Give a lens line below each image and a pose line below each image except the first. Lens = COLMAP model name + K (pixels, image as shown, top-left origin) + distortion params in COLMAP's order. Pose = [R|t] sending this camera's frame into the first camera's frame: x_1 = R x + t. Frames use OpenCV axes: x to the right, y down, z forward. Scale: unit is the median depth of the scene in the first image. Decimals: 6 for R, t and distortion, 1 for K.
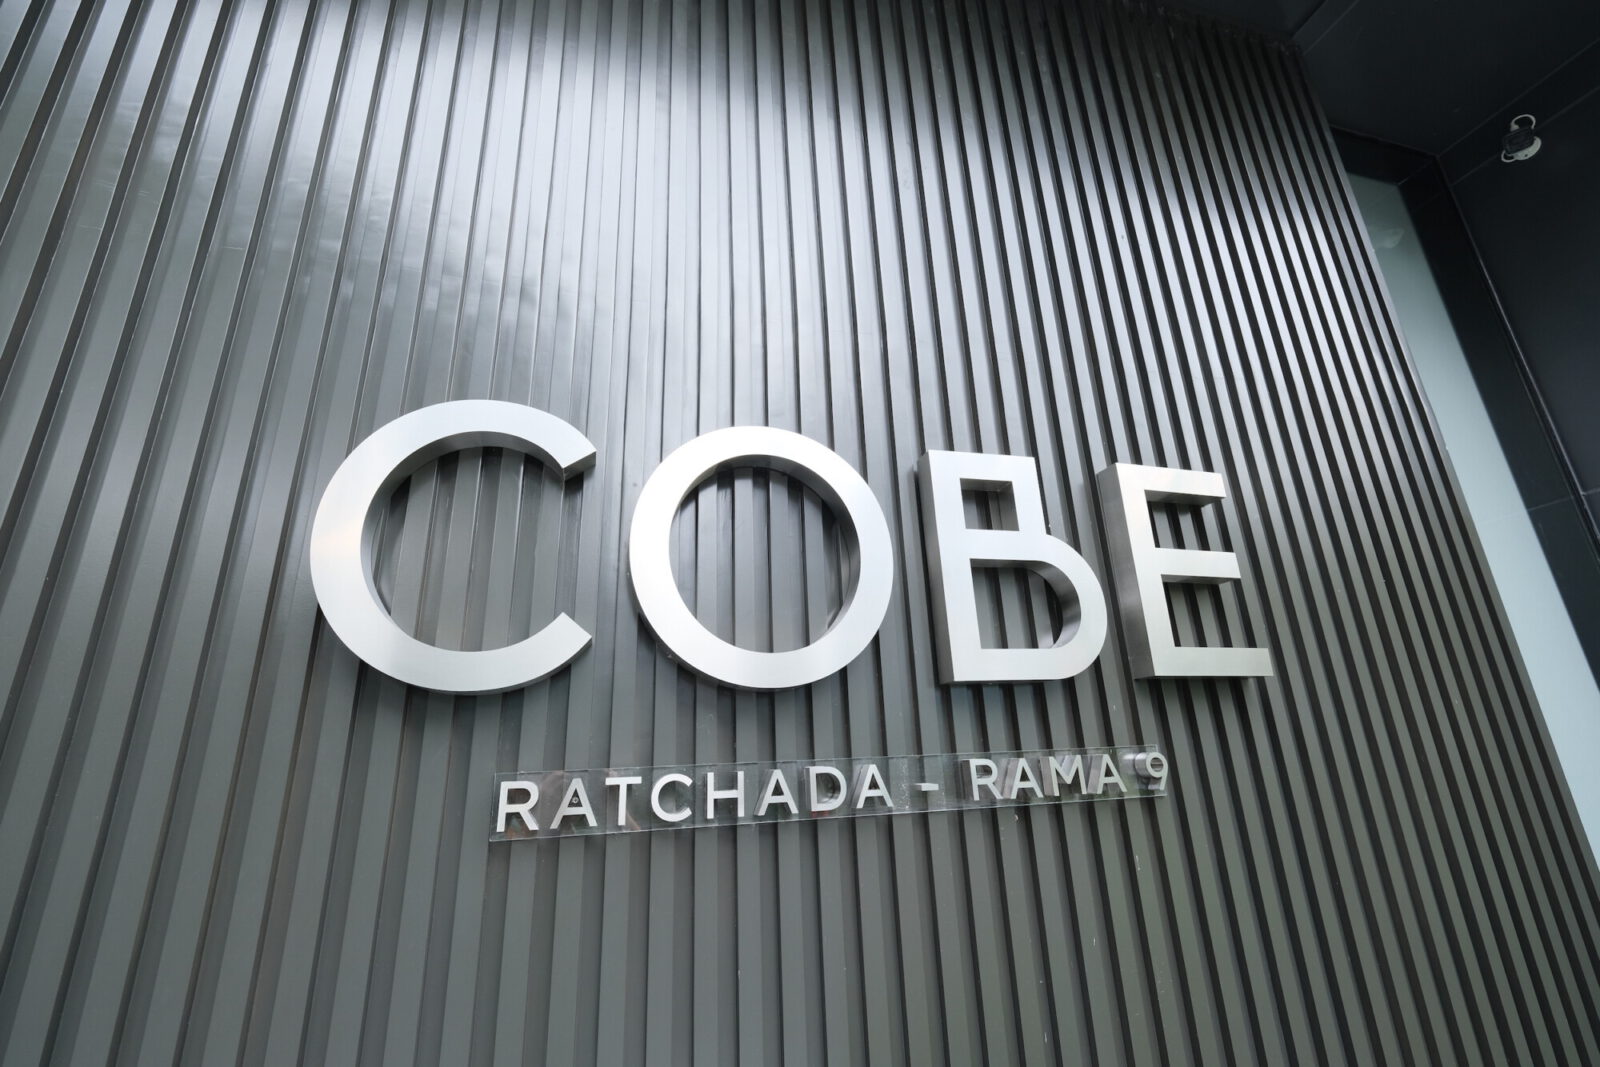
lens RADIAL K [[690.6, 0, 797.3], [0, 690.6, 533.5], [0, 0, 1]] dist [0.000195, -0.000250]
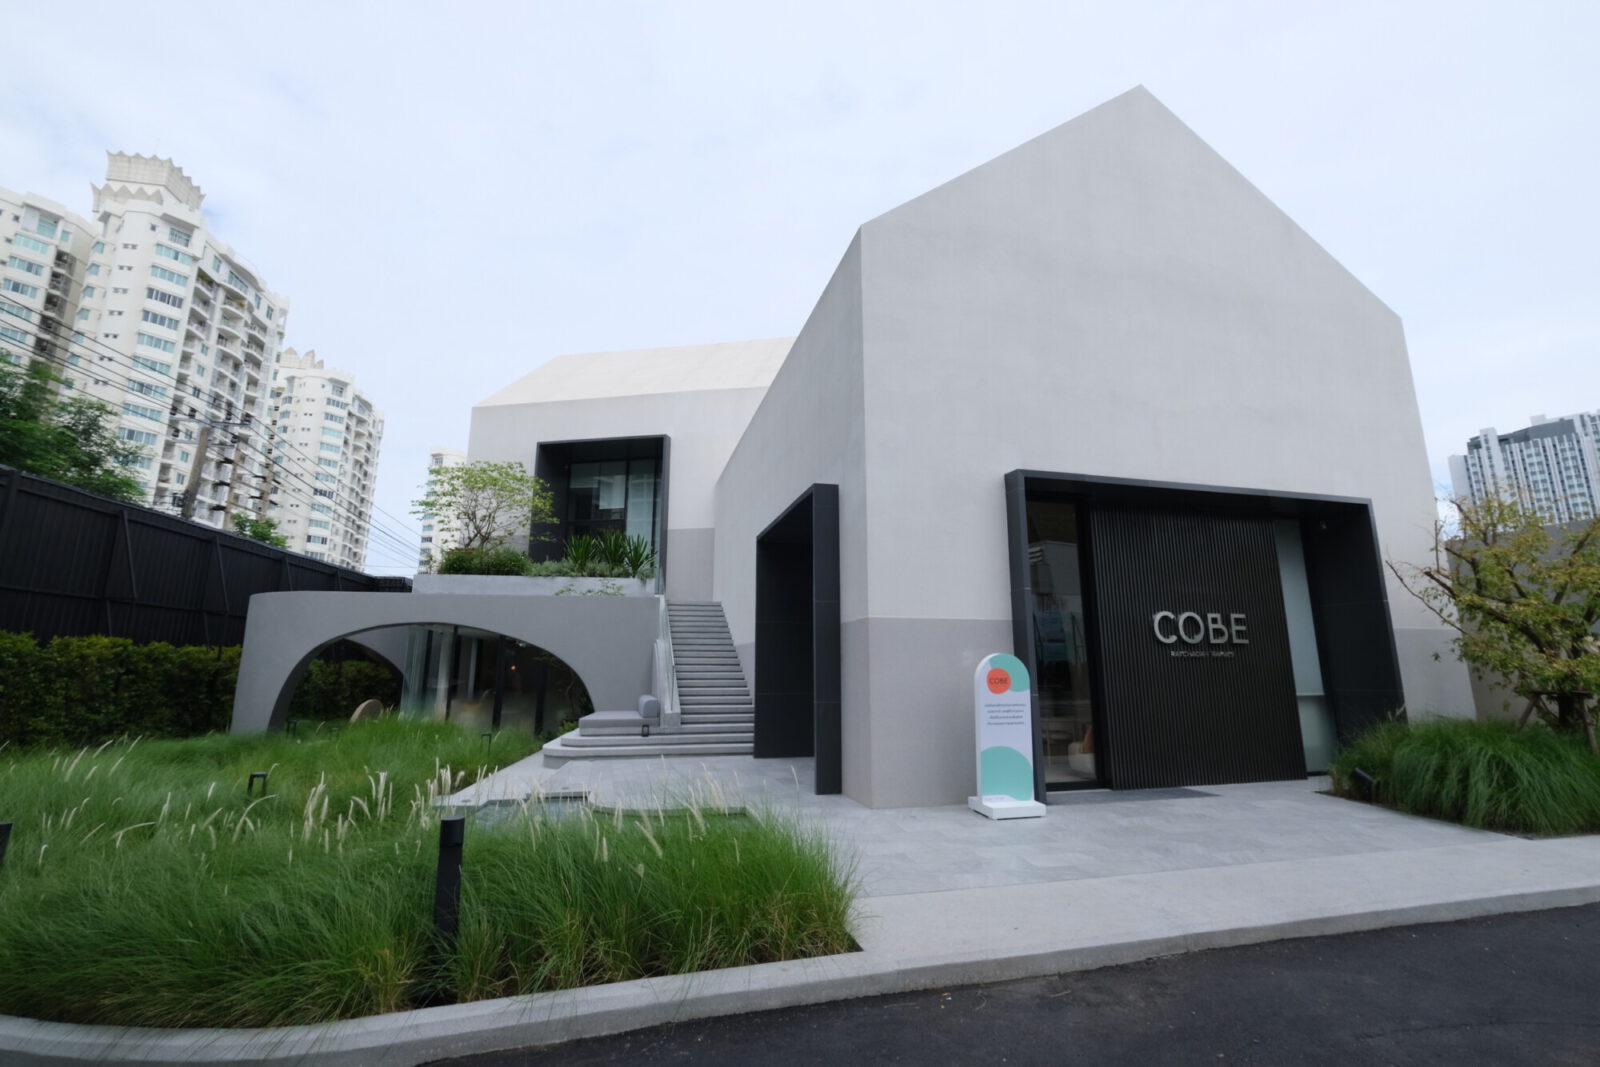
lens RADIAL K [[690.6, 0, 814.2], [0, 690.6, 530.6], [0, 0, 1]] dist [0.000195, -0.000250]
pose [[0.999203, 0.039458, -0.005986, -4.311670], [-0.038419, 0.991615, 0.123381, -1.875448], [0.010804, -0.123052, 0.992341, -6.787776]]
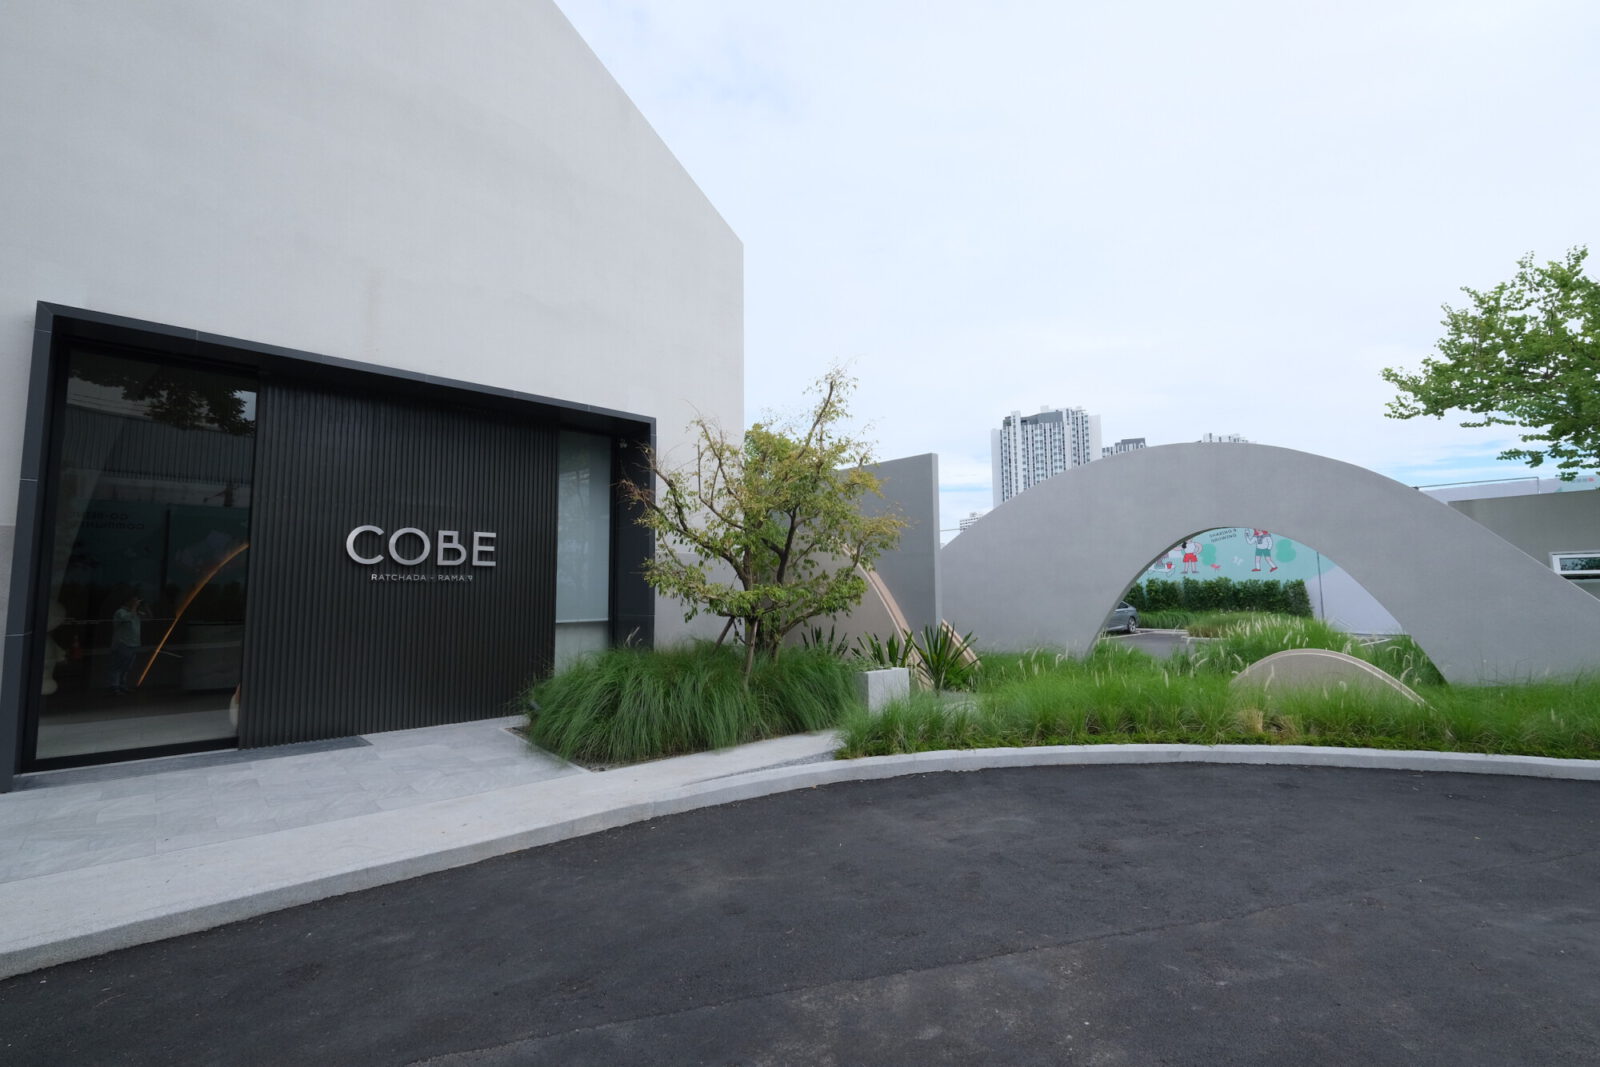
lens RADIAL K [[690.6, 0, 795.8], [0, 690.6, 534.0], [0, 0, 1]] dist [0.000195, -0.000250]
pose [[0.884540, 0.074654, 0.460451, 0.175449], [-0.176594, 0.967232, 0.182422, -1.931546], [-0.431744, -0.242672, 0.868739, -6.330996]]
